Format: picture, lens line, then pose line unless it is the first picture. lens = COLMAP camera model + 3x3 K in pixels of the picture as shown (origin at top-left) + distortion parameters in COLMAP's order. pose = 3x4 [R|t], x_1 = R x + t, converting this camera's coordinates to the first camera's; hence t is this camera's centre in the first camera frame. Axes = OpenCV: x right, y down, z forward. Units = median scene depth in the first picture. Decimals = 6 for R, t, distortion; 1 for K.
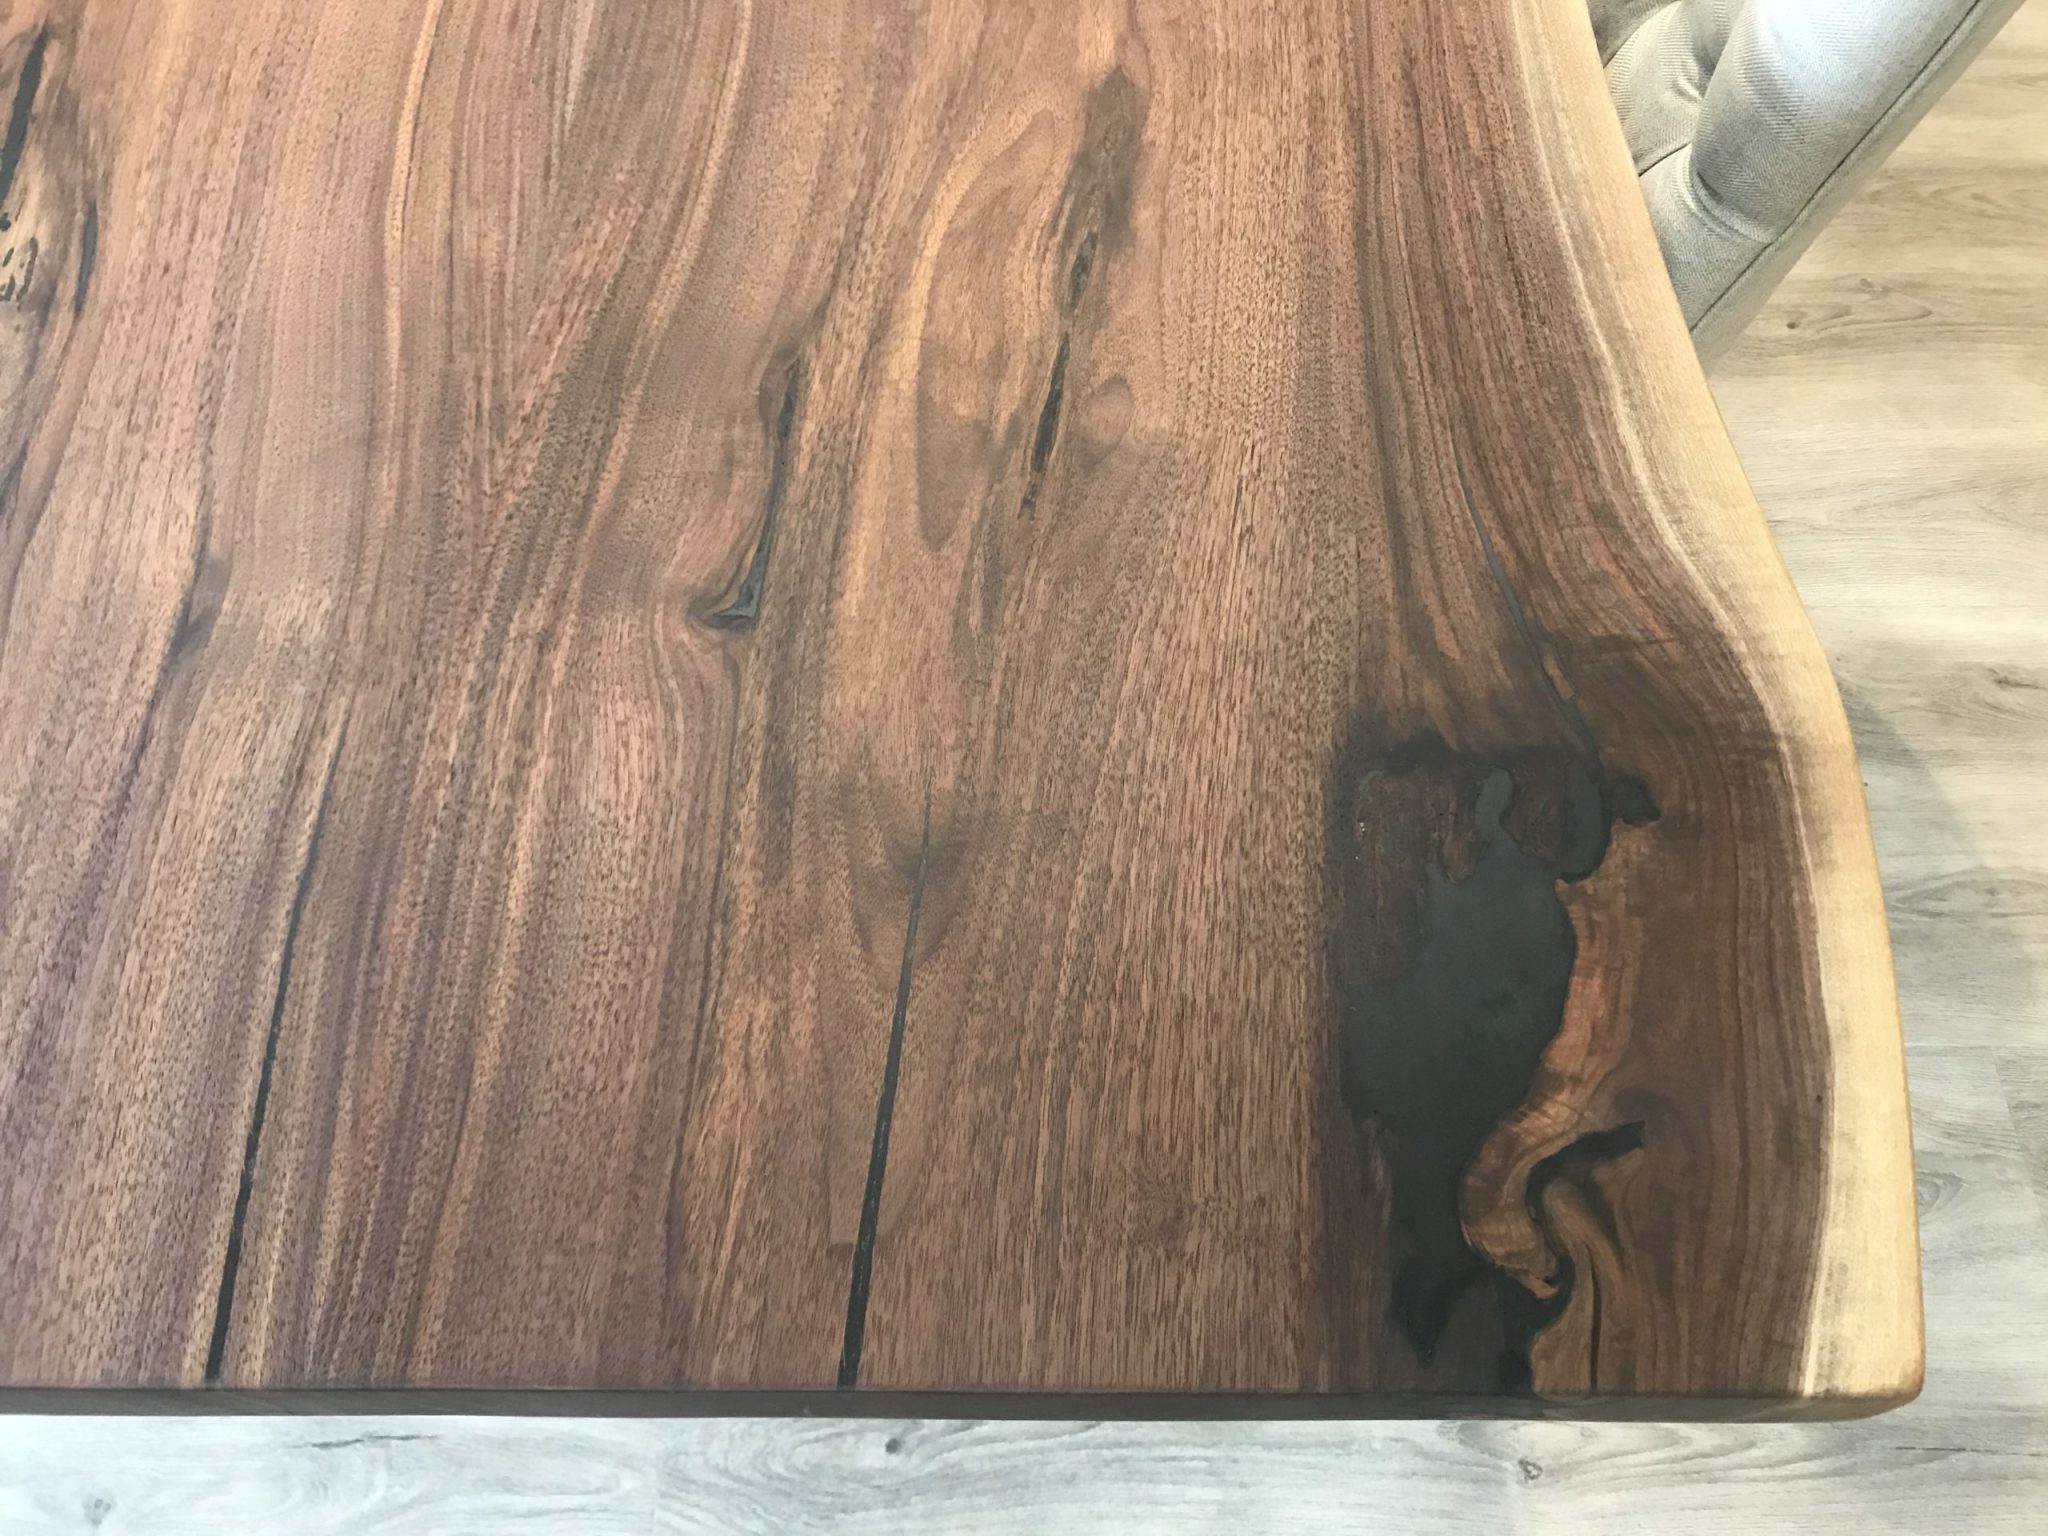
lens RADIAL K [[1663.8, 0, 1024.0], [0, 1663.8, 768.0], [0, 0, 1]] dist [0.058264, -0.071618]
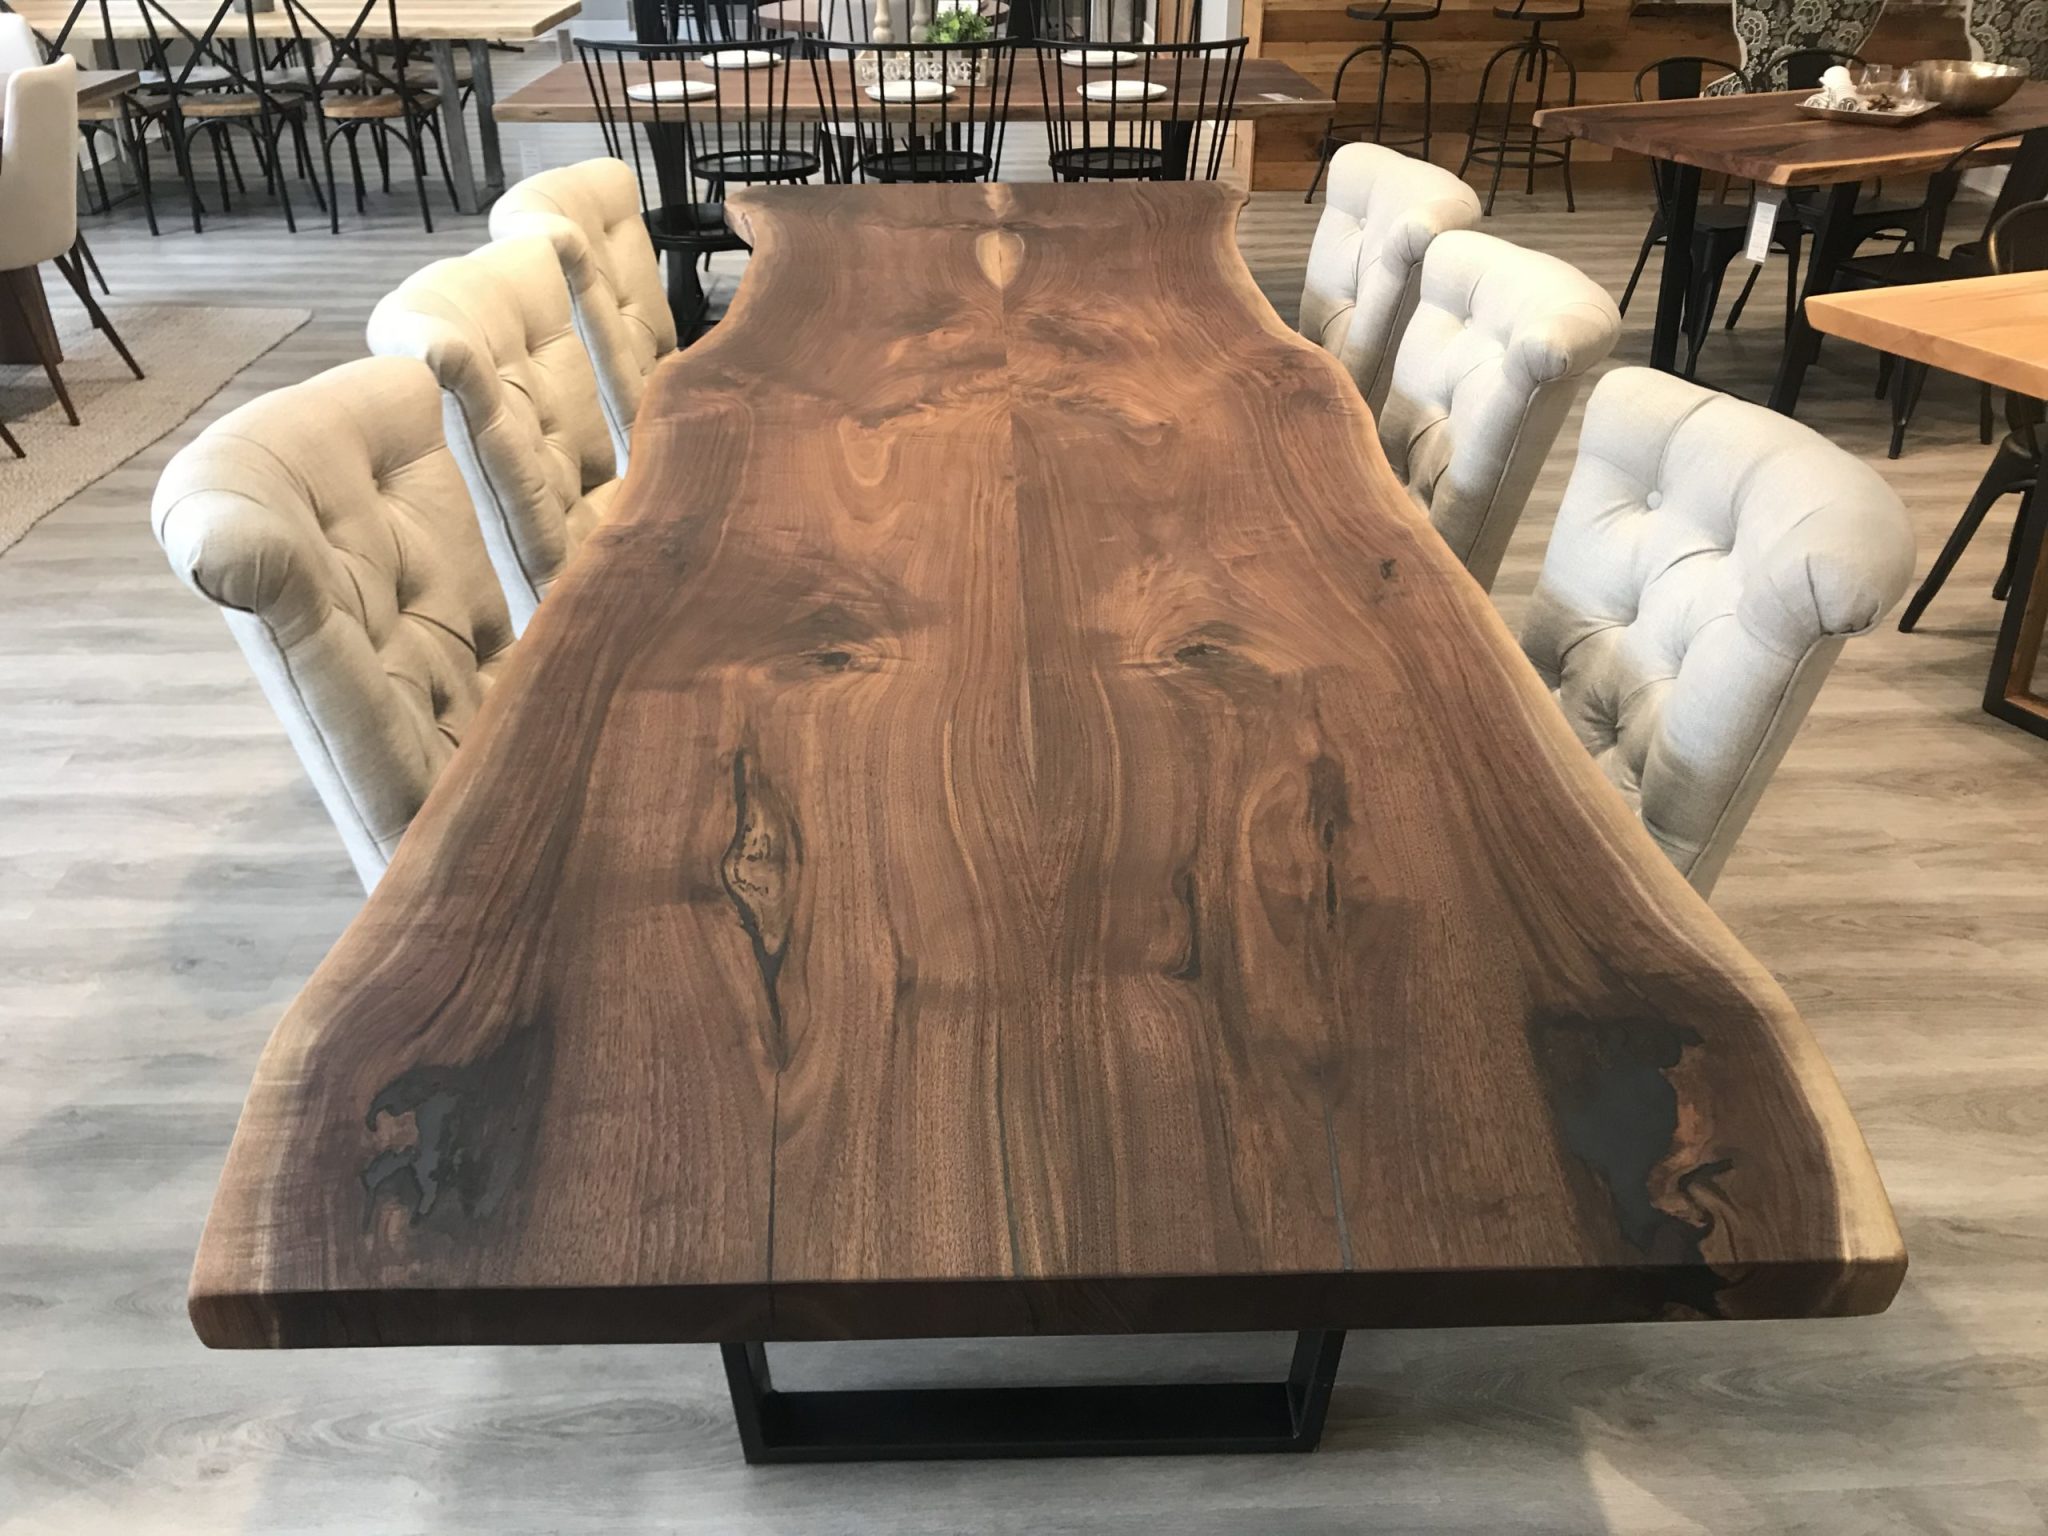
lens RADIAL K [[1668.8, 0, 1027.5], [0, 1668.8, 762.4], [0, 0, 1]] dist [0.040904, -0.069746]
pose [[0.999494, -0.022564, 0.022436, -0.364478], [0.030793, 0.863557, -0.503311, 0.595631], [-0.008018, 0.503747, 0.863814, -0.682692]]
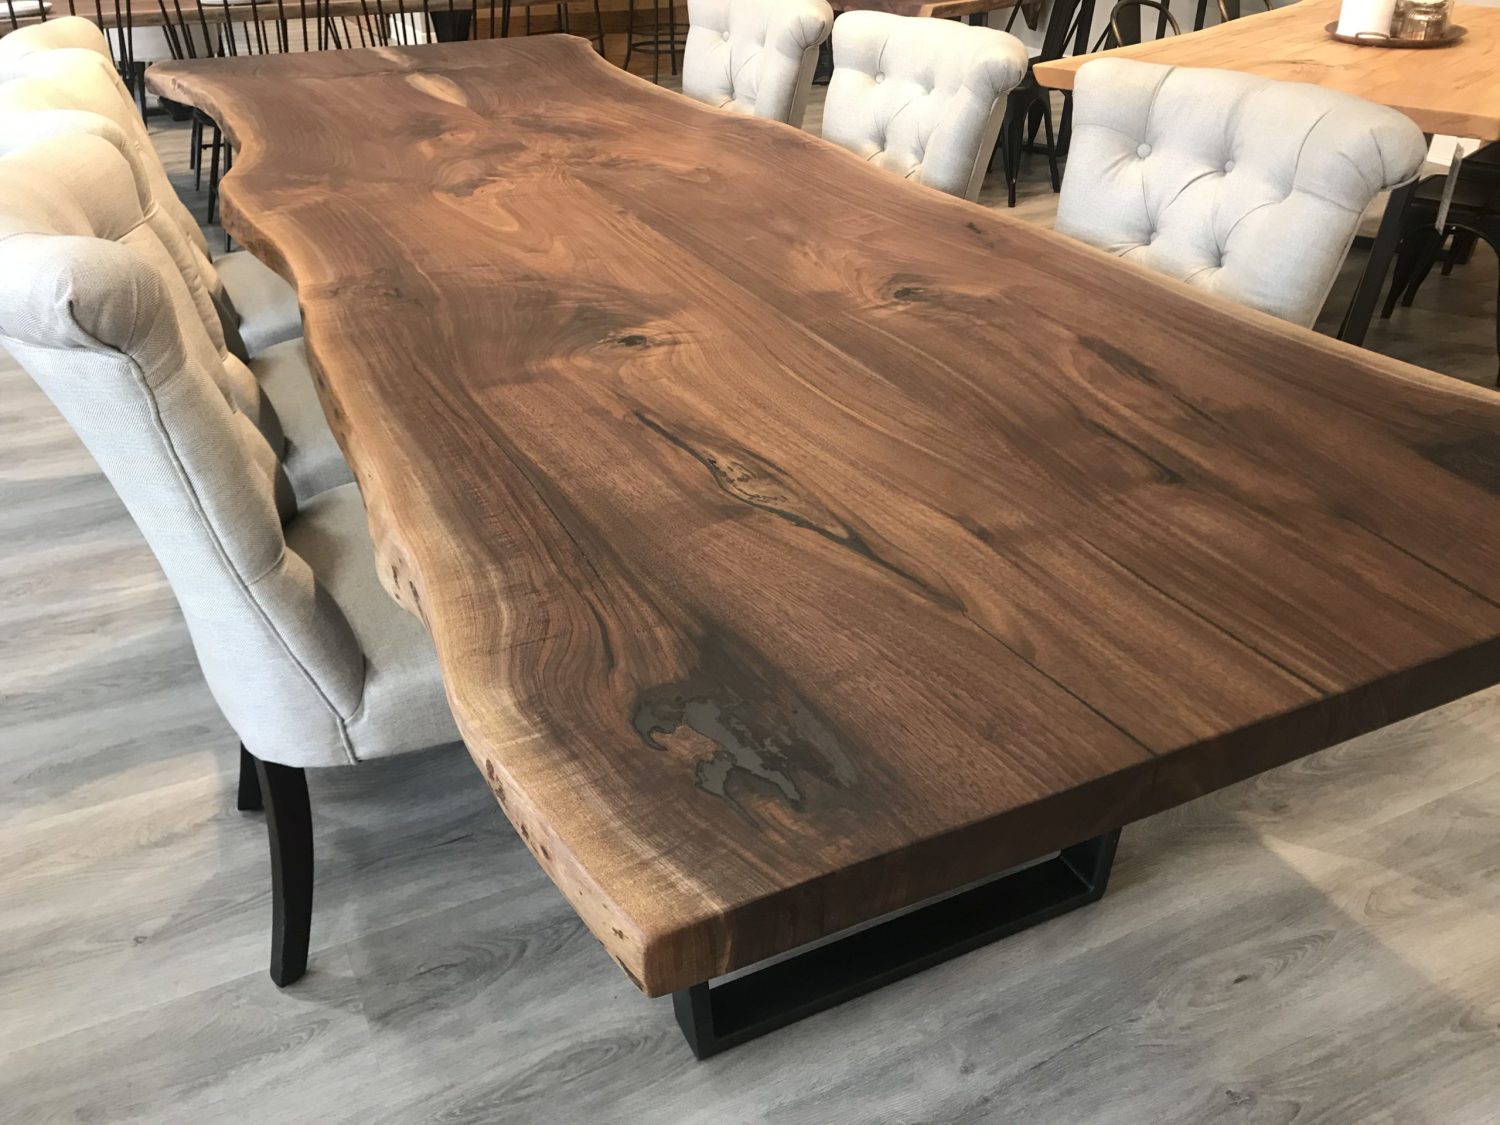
lens RADIAL K [[1229.8, 0, 752.4], [0, 1229.8, 556.1], [0, 0, 1]] dist [0.002918, -0.000944]
pose [[0.901130, -0.230585, 0.367144, -1.214401], [0.381886, 0.823068, -0.420384, 0.435394], [-0.205250, 0.519027, 0.829749, -0.175828]]
